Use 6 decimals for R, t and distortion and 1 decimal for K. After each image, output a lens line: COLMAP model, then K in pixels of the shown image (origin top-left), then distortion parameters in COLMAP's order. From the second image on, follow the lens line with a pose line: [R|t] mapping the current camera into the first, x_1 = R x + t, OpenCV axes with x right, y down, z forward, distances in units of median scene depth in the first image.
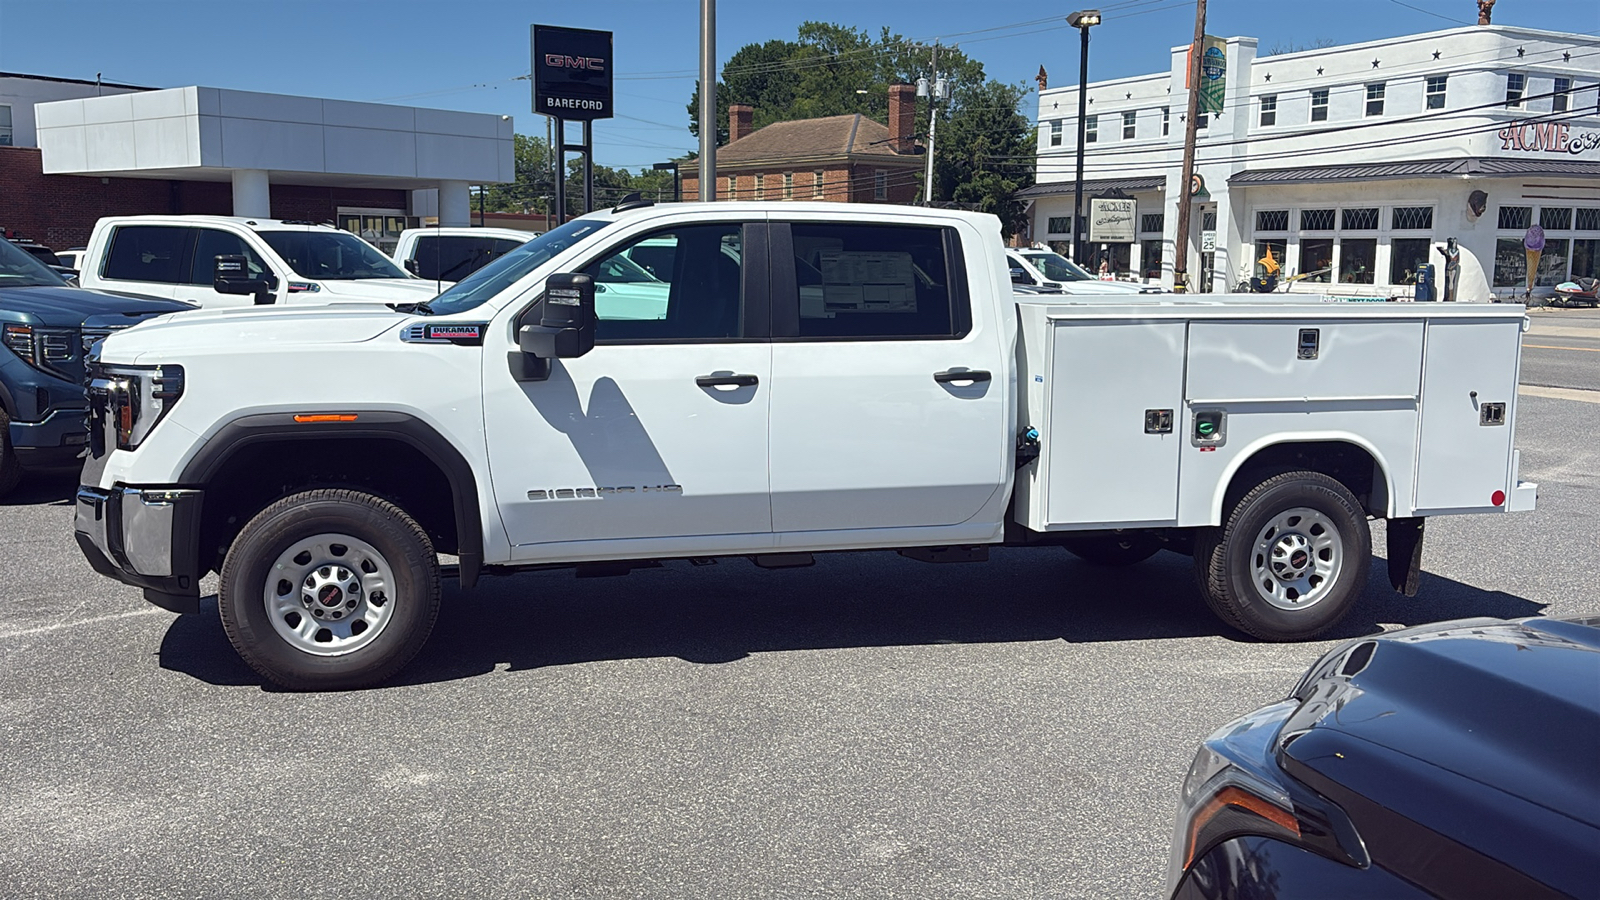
lens RADIAL K [[1475.3, 0, 796.5], [0, 1475.3, 506.8], [0, 0, 1]] dist [0.030097, 0.000000]
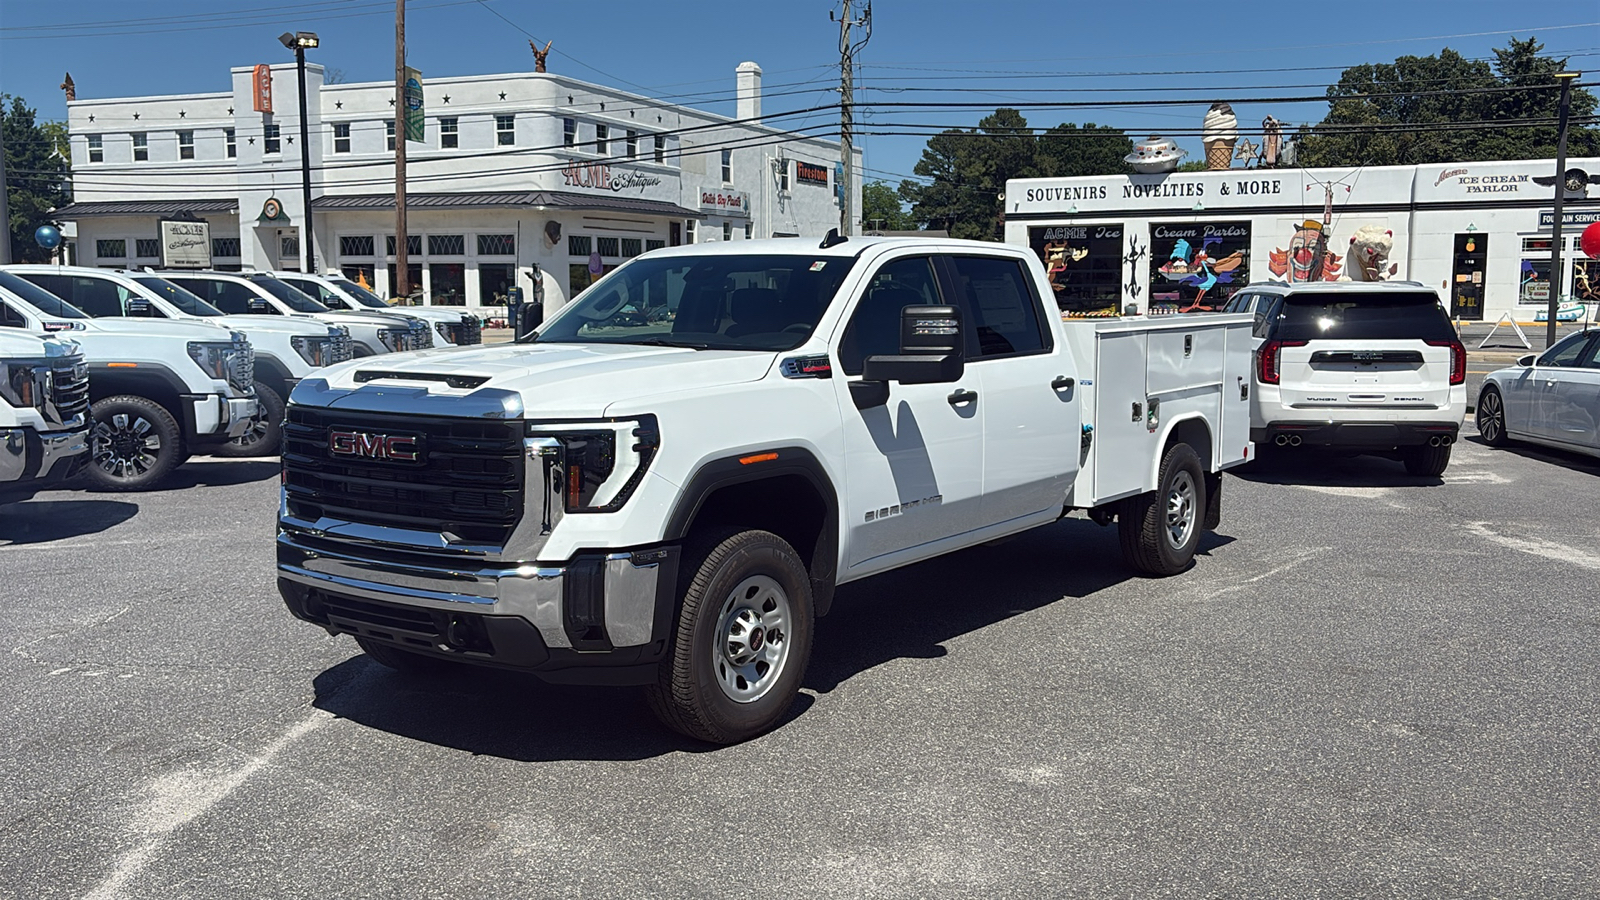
lens RADIAL K [[1475.3, 0, 802.9], [0, 1475.3, 498.0], [0, 0, 1]] dist [0.030097, 0.000000]
pose [[0.776182, -0.103902, 0.621889, -0.420689], [0.117060, 0.992928, 0.019790, -0.023077], [-0.619547, 0.057438, 0.782855, 0.102525]]
